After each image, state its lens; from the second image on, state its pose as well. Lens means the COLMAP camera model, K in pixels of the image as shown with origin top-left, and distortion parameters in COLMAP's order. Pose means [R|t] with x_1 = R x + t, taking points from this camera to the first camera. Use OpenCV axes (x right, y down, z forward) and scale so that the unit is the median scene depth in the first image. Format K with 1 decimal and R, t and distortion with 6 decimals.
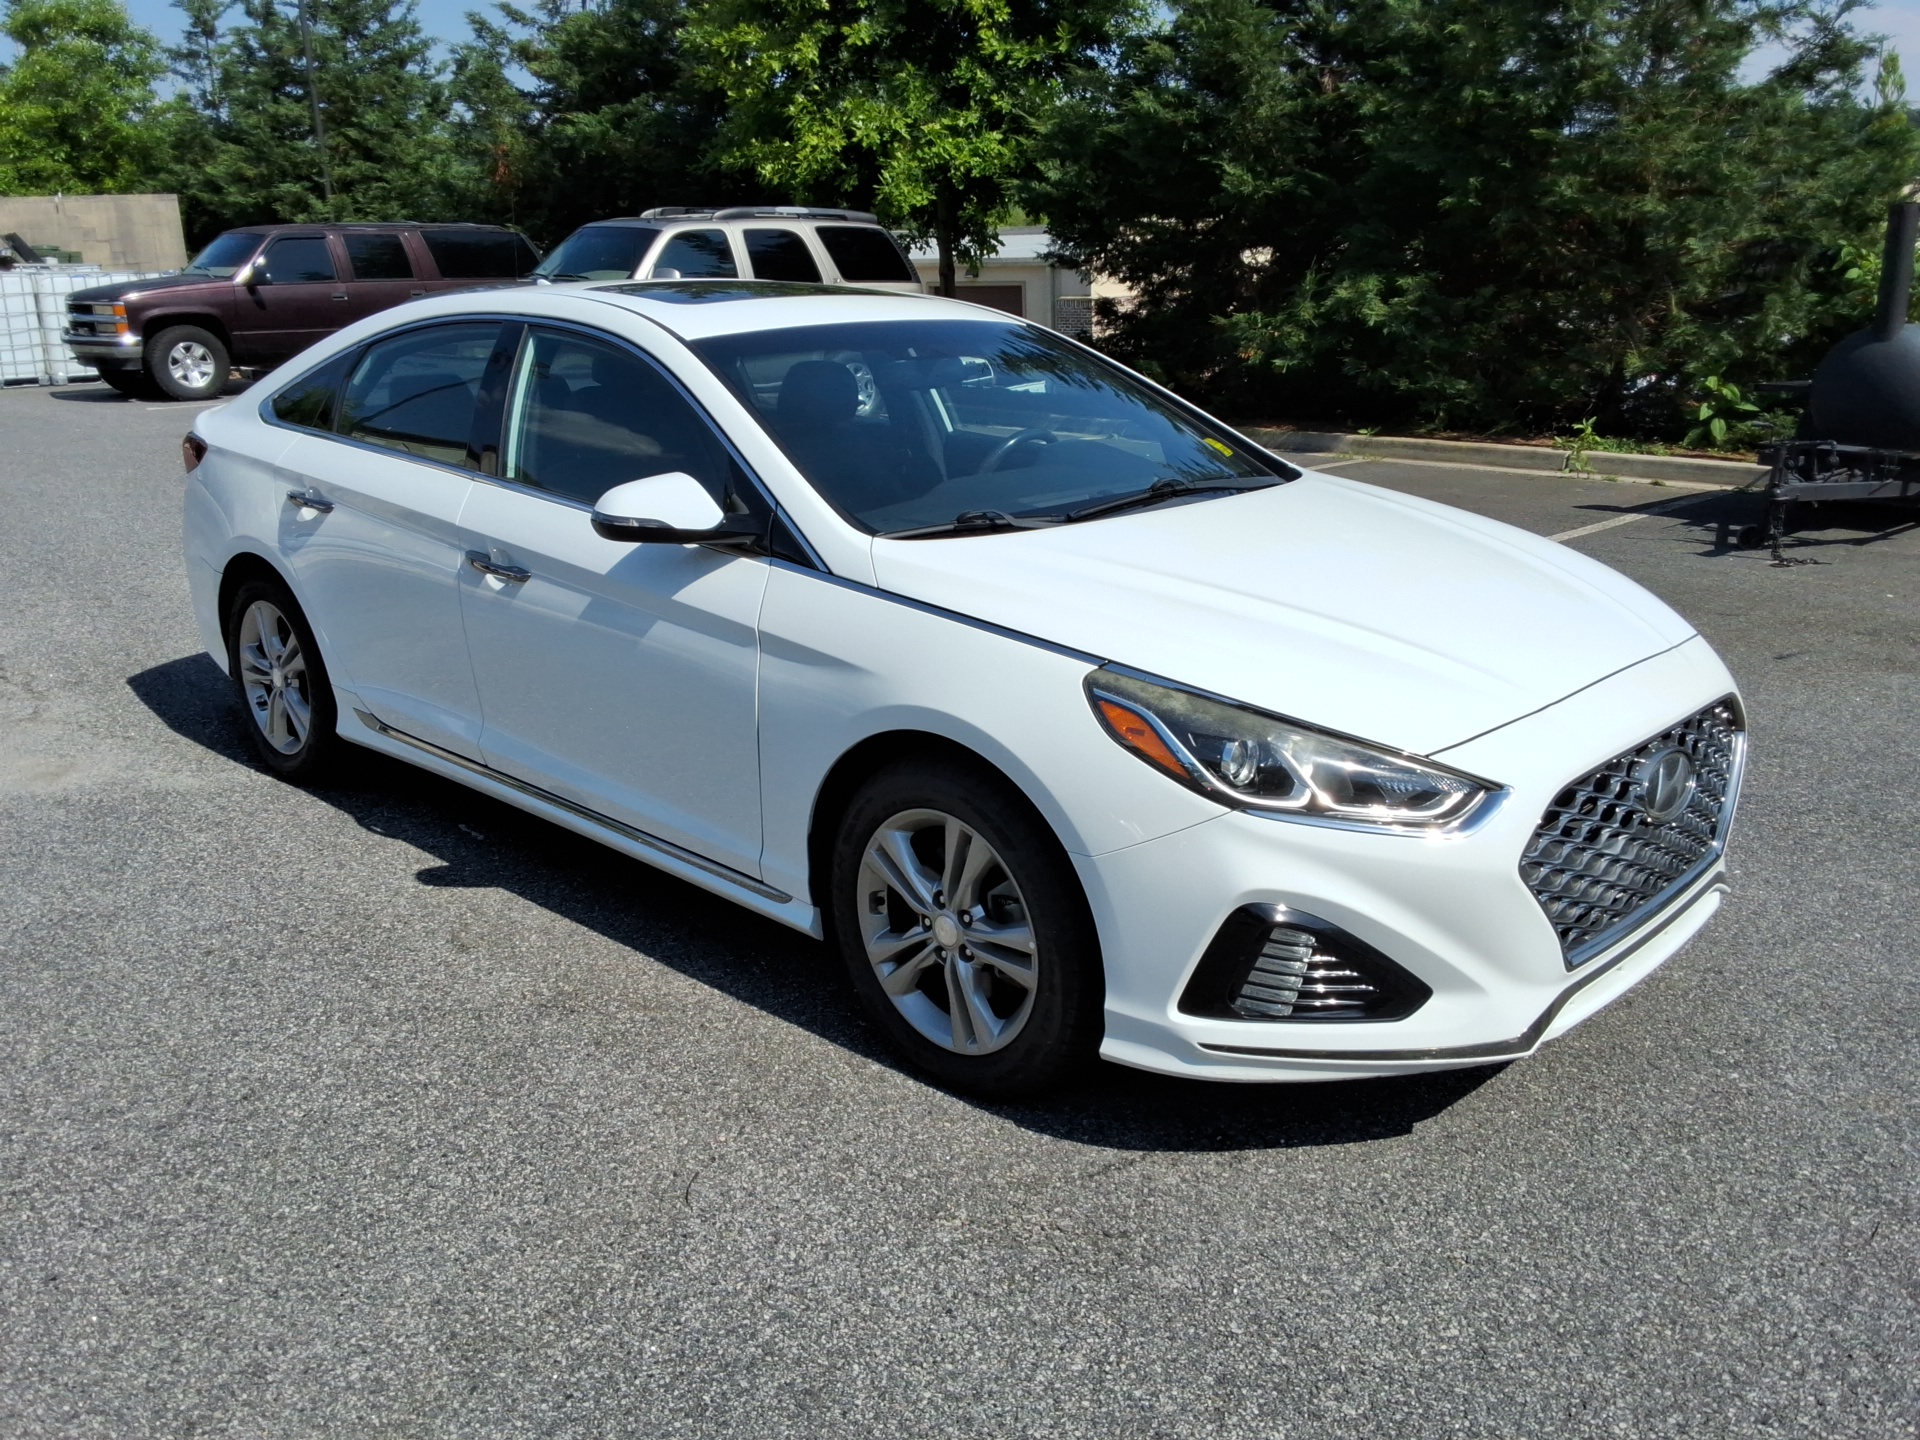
lens RADIAL K [[1547.4, 0, 967.5], [0, 1547.4, 705.2], [0, 0, 1]] dist [0.133020, -0.222558]
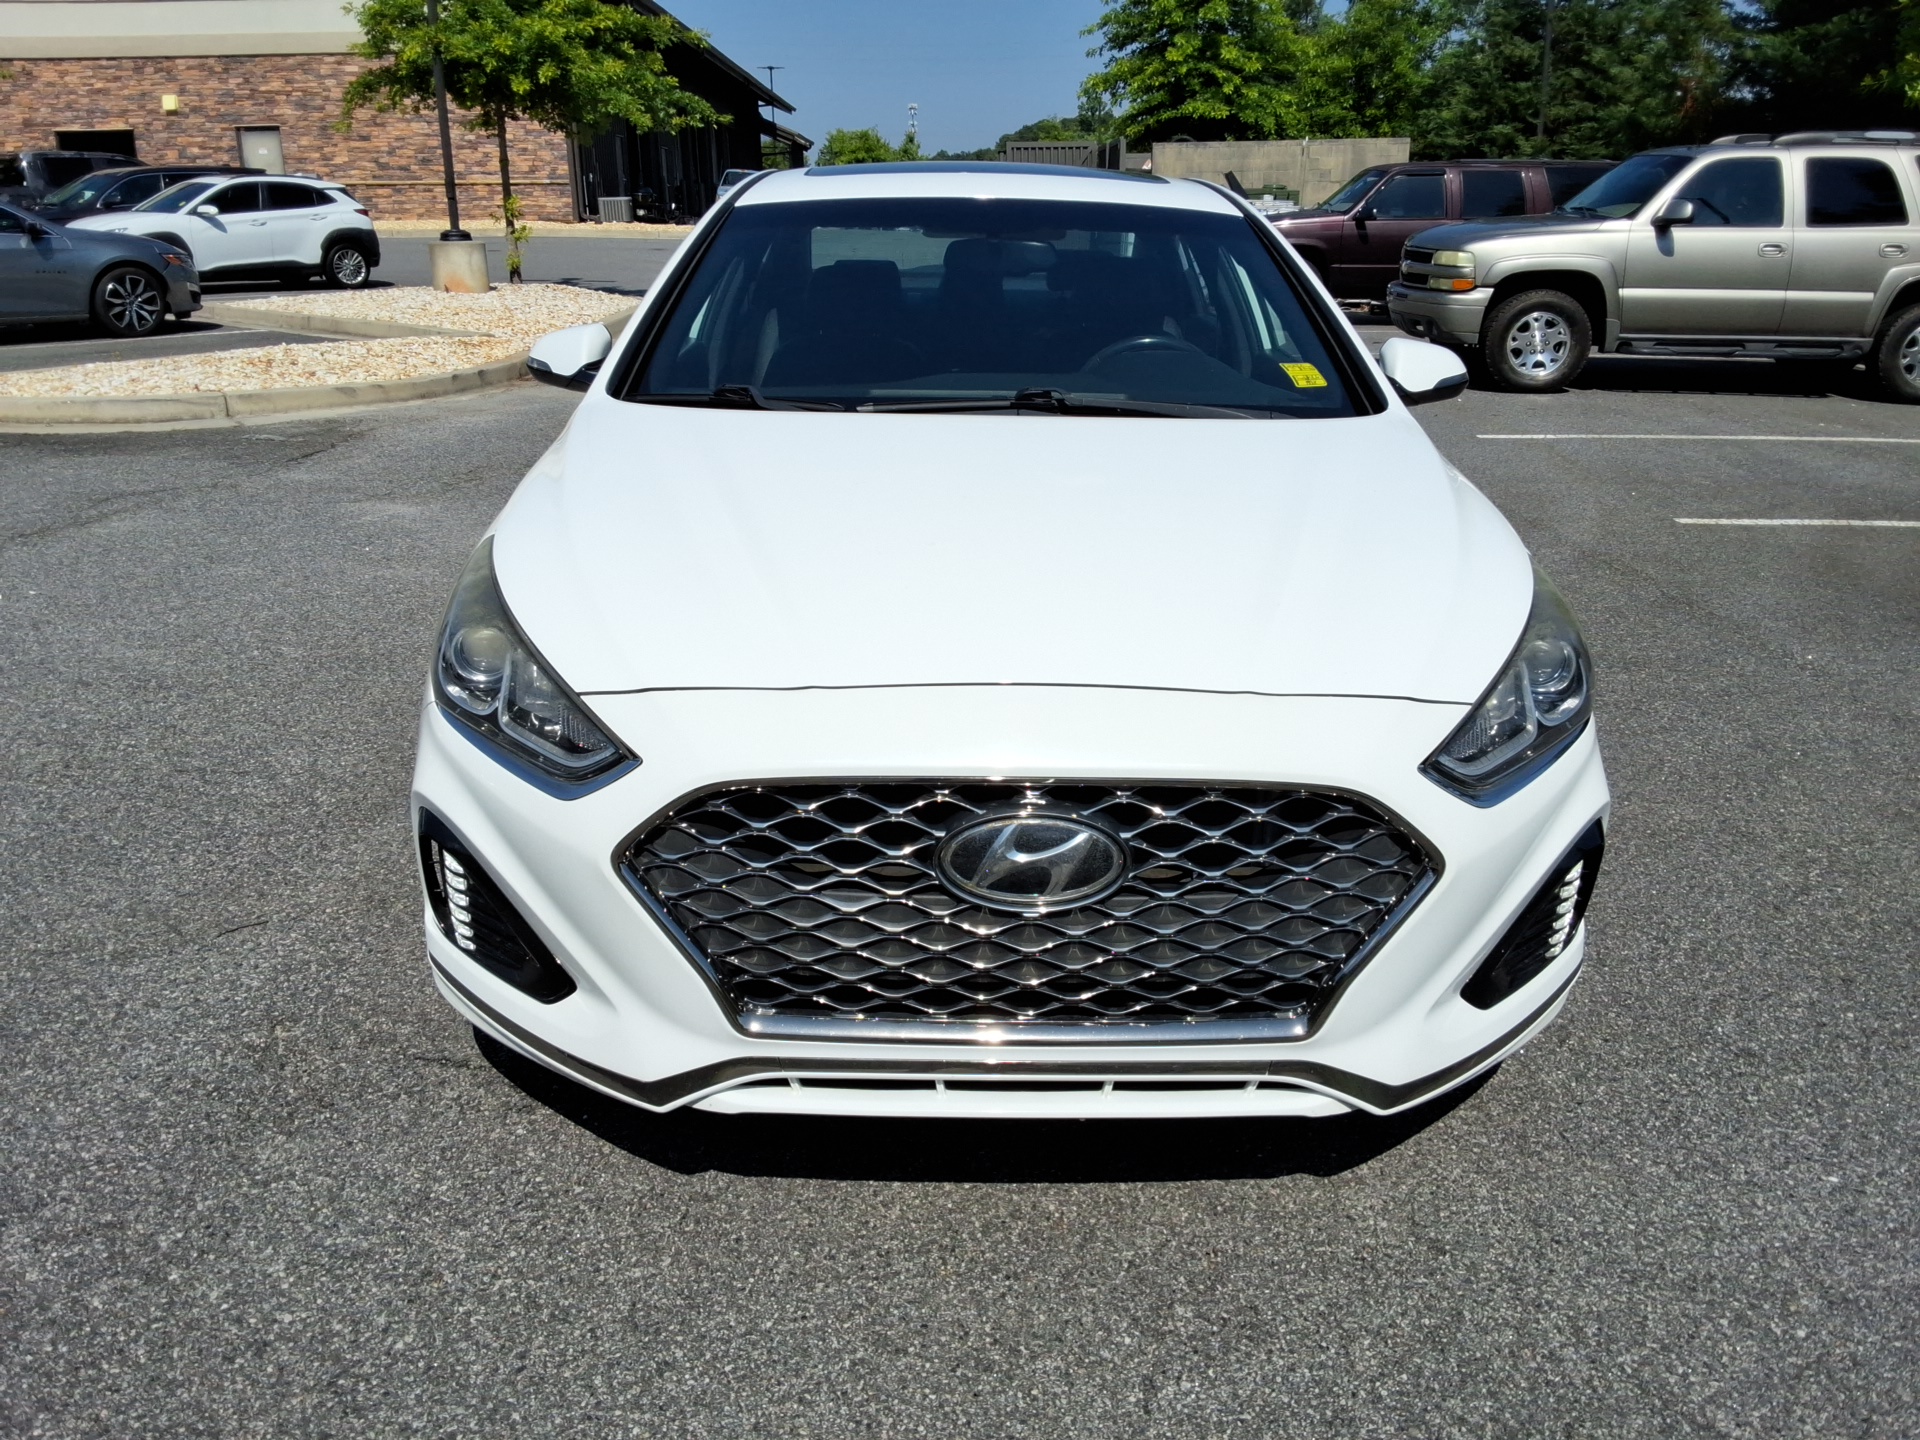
lens RADIAL K [[1561.8, 0, 986.1], [0, 1561.8, 675.3], [0, 0, 1]] dist [0.124702, -0.193344]
pose [[0.696493, 0.220745, -0.682766, 0.113782], [-0.216083, 0.971860, 0.093785, -0.011440], [0.684256, 0.082213, 0.724593, 0.062519]]
